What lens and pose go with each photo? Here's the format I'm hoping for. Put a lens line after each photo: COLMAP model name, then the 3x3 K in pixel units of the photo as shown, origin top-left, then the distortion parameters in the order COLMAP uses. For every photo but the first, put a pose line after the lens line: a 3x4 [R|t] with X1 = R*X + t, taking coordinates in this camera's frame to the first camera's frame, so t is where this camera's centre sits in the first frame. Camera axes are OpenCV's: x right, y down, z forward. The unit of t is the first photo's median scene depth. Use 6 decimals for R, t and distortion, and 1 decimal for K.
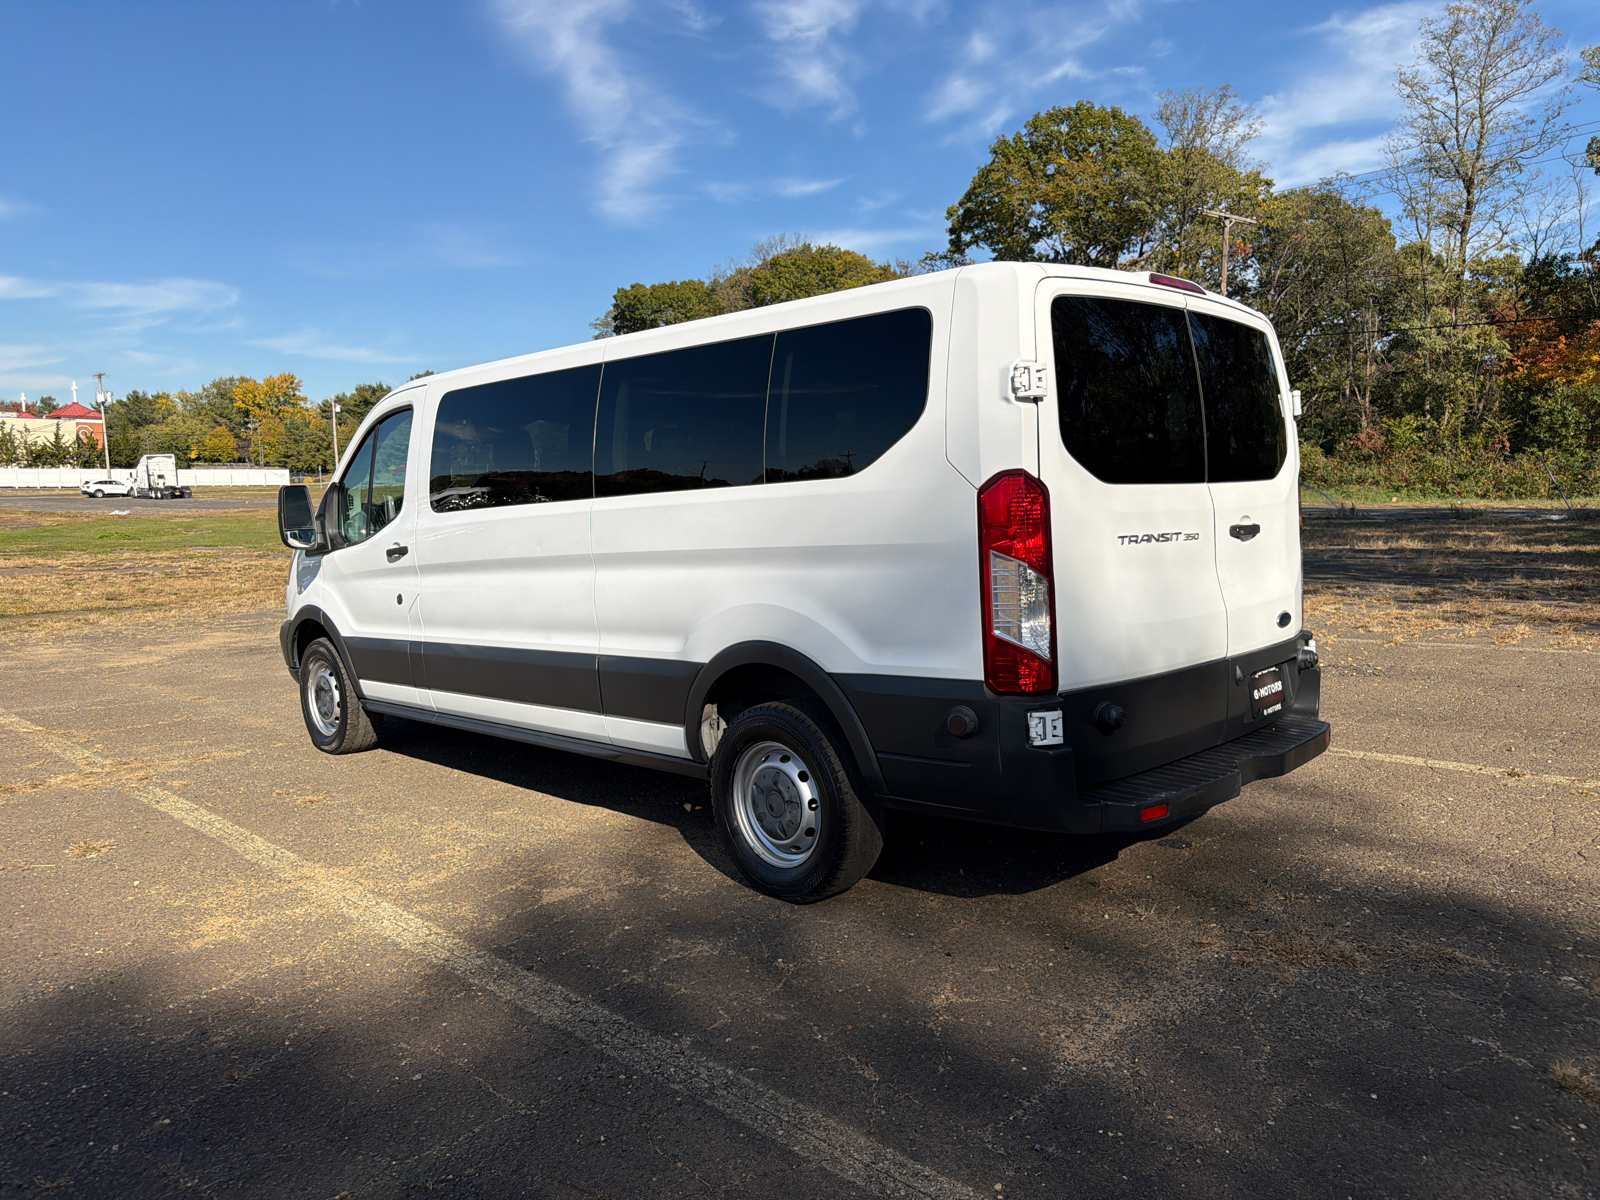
lens RADIAL K [[1142.9, 0, 794.3], [0, 1142.9, 598.8], [0, 0, 1]] dist [0.026535, -0.033369]
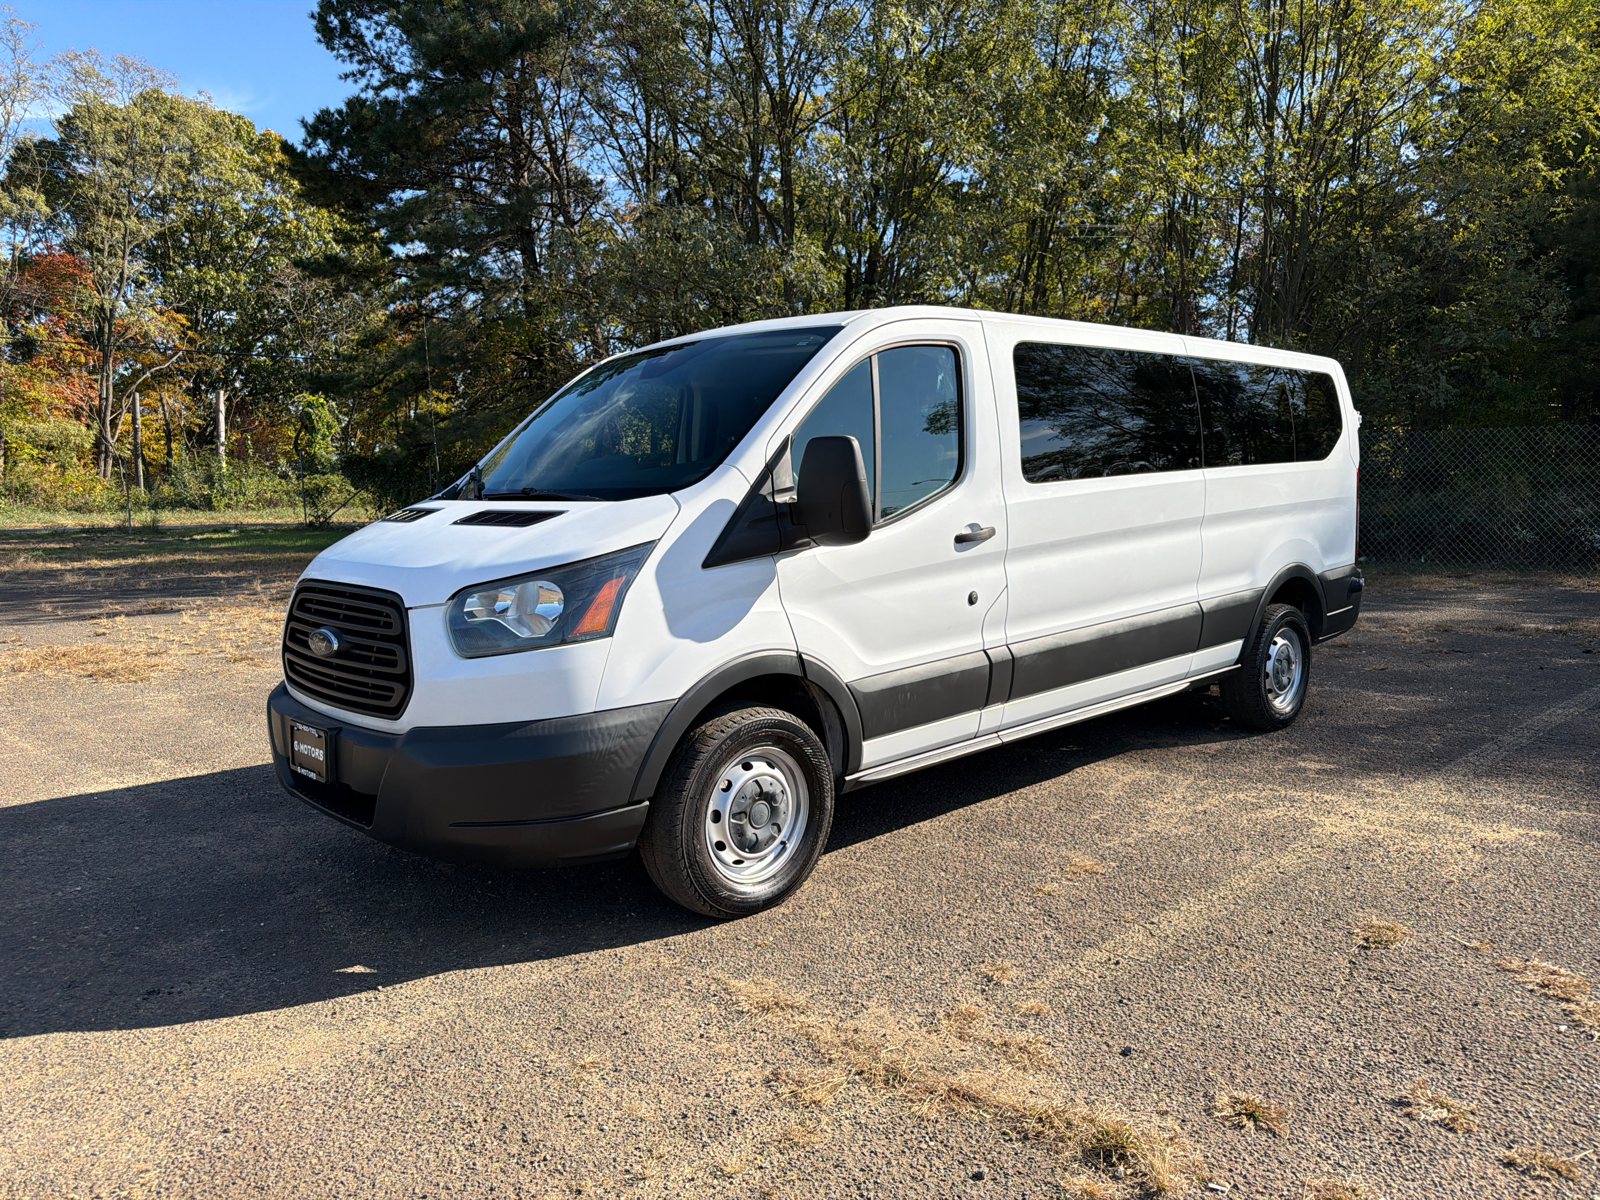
lens RADIAL K [[1142.9, 0, 803.7], [0, 1142.9, 598.5], [0, 0, 1]] dist [0.026535, -0.033369]
pose [[0.038344, -0.073681, 0.996544, -1.565570], [0.101471, 0.992410, 0.069471, -0.090700], [-0.994099, 0.098457, 0.045529, 1.530071]]
